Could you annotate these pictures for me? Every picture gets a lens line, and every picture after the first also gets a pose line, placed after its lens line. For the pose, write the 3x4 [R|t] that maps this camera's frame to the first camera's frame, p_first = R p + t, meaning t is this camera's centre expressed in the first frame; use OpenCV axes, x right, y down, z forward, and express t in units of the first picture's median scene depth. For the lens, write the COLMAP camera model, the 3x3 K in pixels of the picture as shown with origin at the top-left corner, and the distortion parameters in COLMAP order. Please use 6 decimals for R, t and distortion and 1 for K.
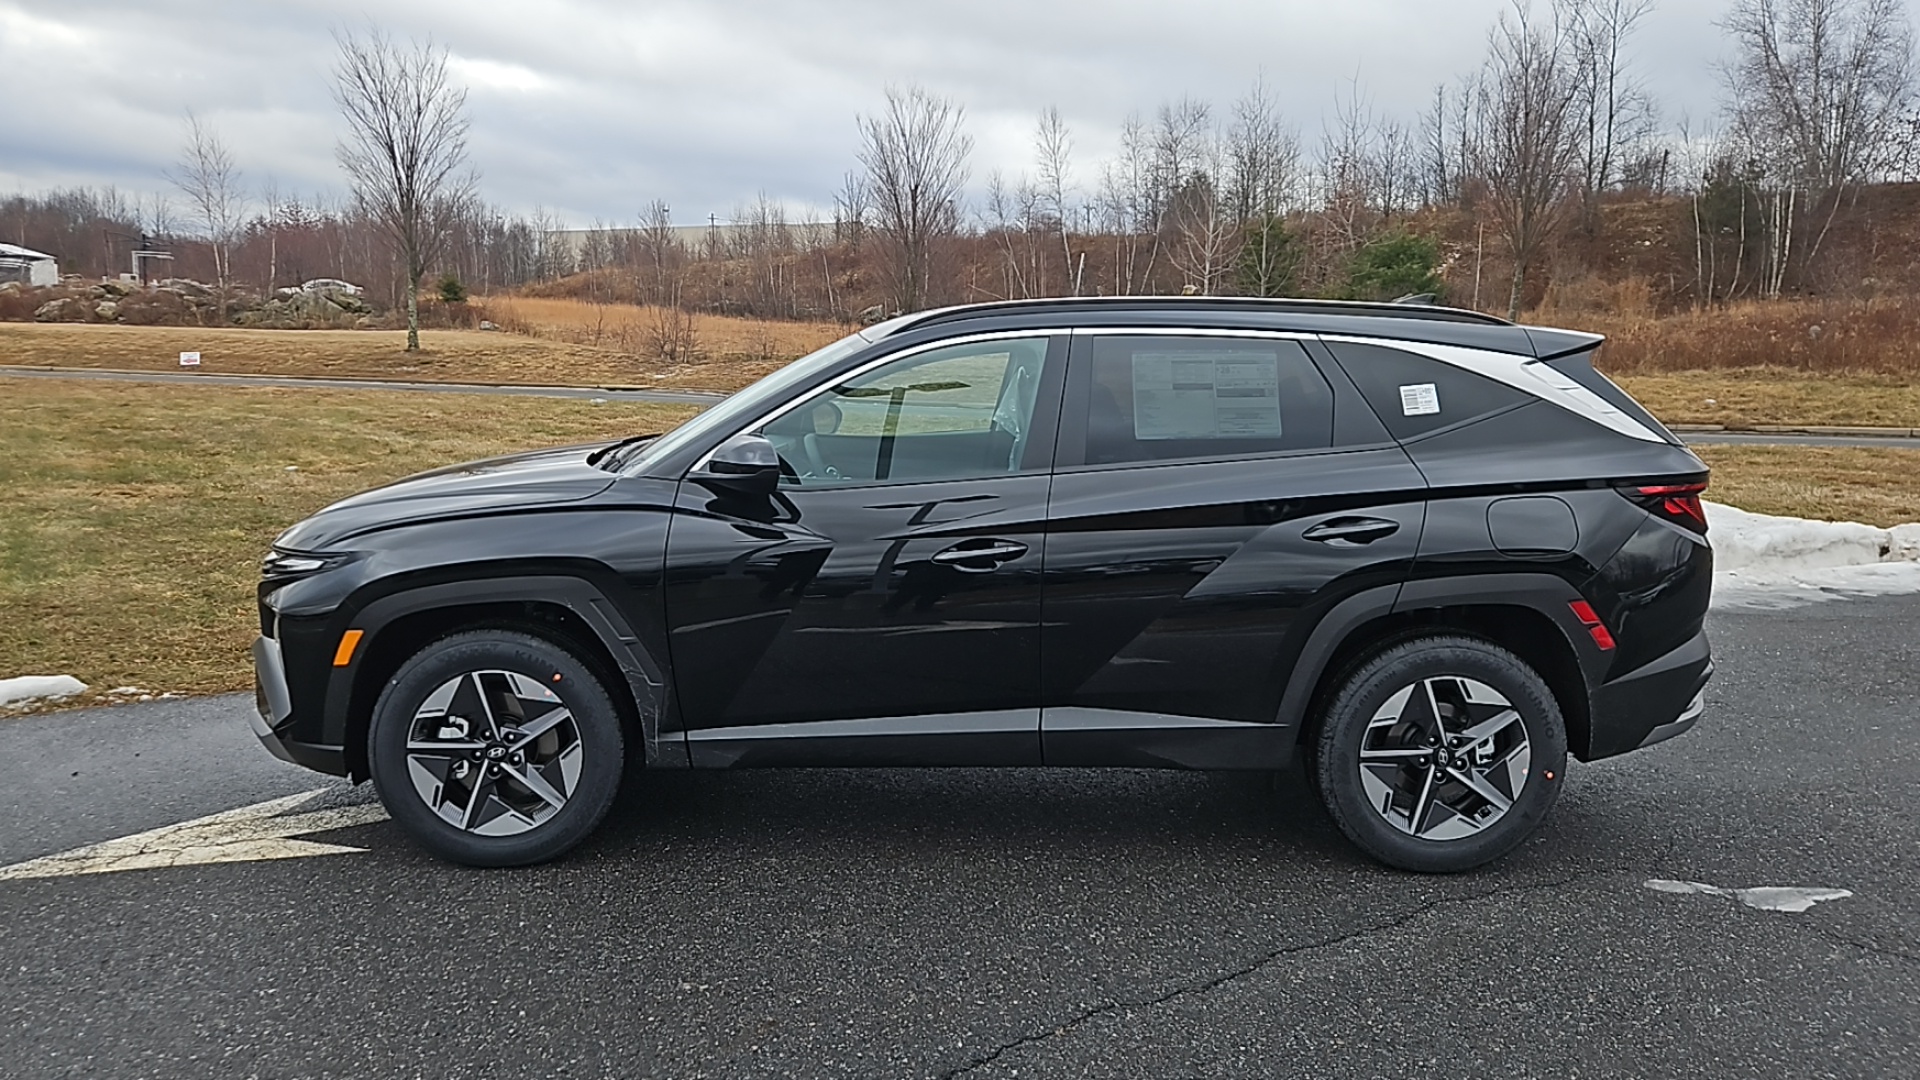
lens RADIAL K [[1432.4, 0, 946.4], [0, 1432.4, 547.5], [0, 0, 1]] dist [0.070579, -0.036007]
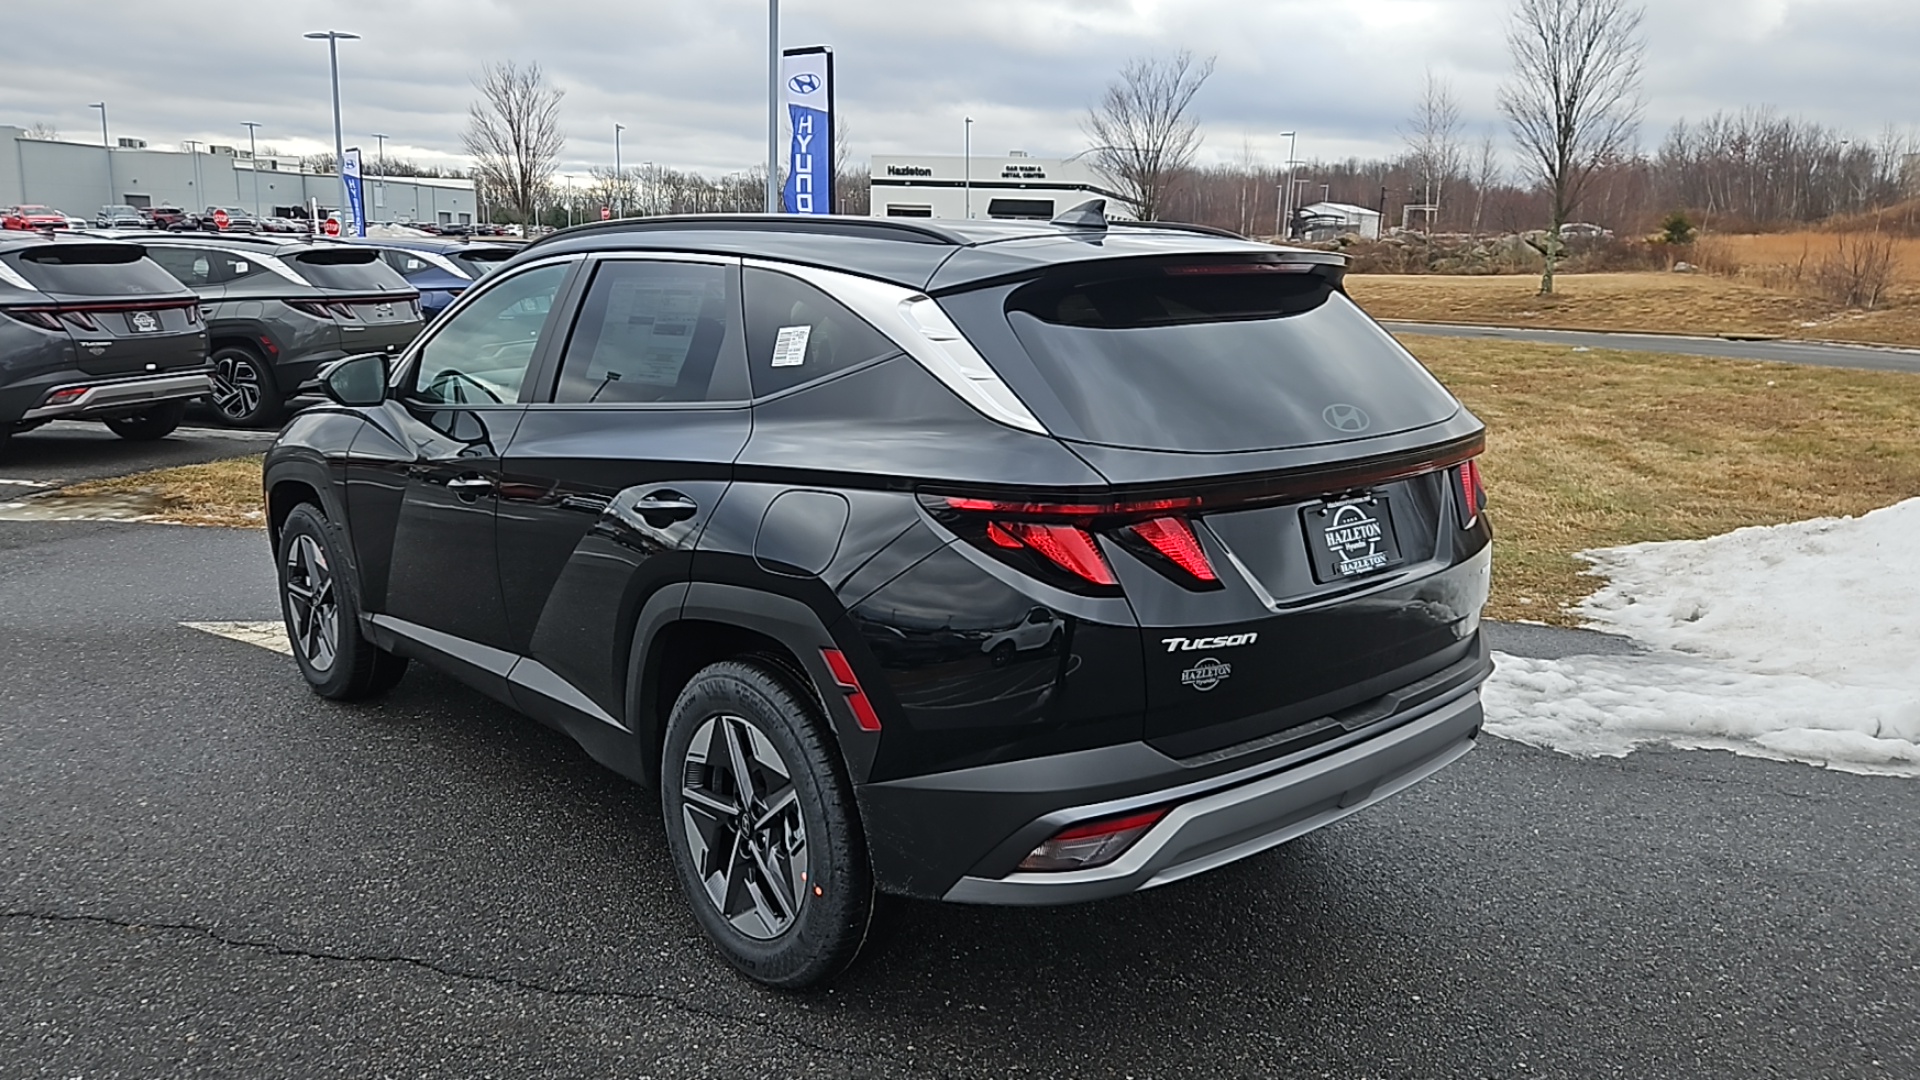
lens RADIAL K [[1432.4, 0, 952.6], [0, 1432.4, 545.1], [0, 0, 1]] dist [0.070579, -0.036007]
pose [[0.650304, 0.136843, -0.747248, 0.131448], [-0.111181, 0.990195, 0.084577, -0.010177], [0.751495, 0.028079, 0.659141, 0.080724]]
